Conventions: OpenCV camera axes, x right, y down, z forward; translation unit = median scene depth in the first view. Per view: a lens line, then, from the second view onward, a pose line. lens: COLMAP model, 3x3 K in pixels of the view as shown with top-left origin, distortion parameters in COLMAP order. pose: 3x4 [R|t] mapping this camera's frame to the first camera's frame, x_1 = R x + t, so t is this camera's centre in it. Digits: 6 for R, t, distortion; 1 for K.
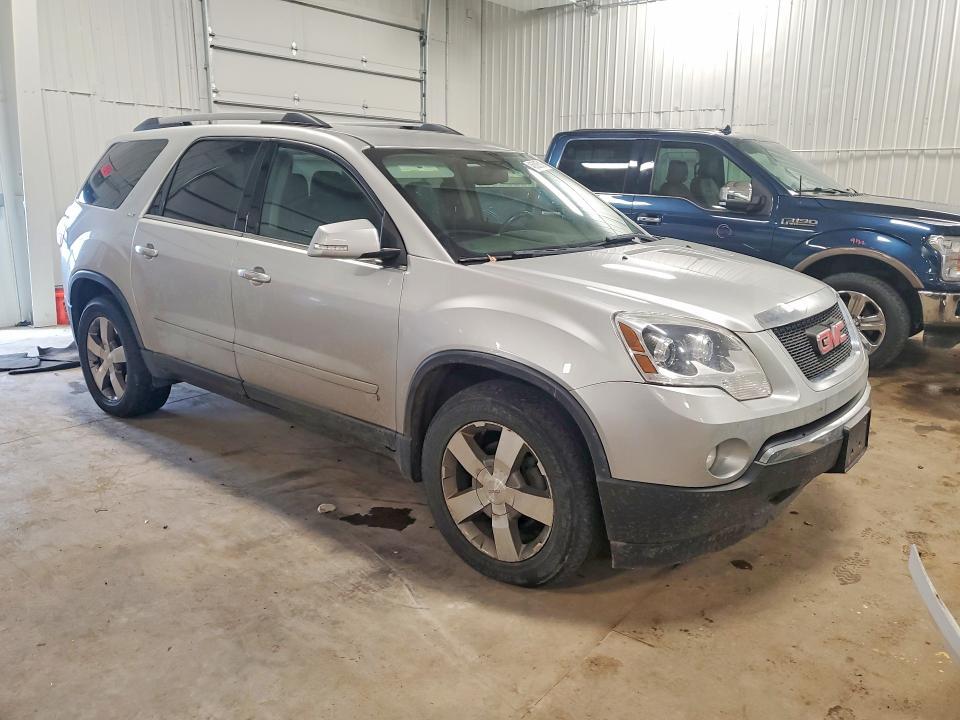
lens RADIAL K [[776.5, 0, 480.0], [0, 776.5, 360.0], [0, 0, 1]] dist [0.007353, 0.005251]
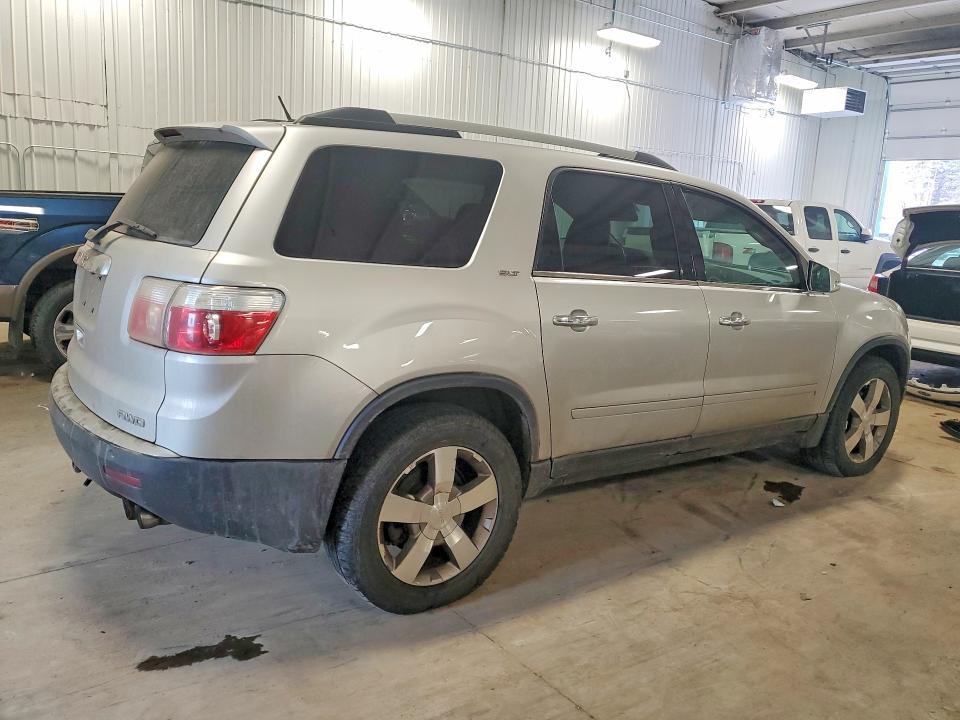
lens RADIAL K [[771.1, 0, 480.0], [0, 771.1, 360.0], [0, 0, 1]] dist [-0.005729, -0.003021]
pose [[0.241914, -0.192340, 0.951043, -1.325589], [0.173865, 0.972885, 0.152532, -0.267111], [-0.954593, 0.128453, 0.268796, 1.044881]]
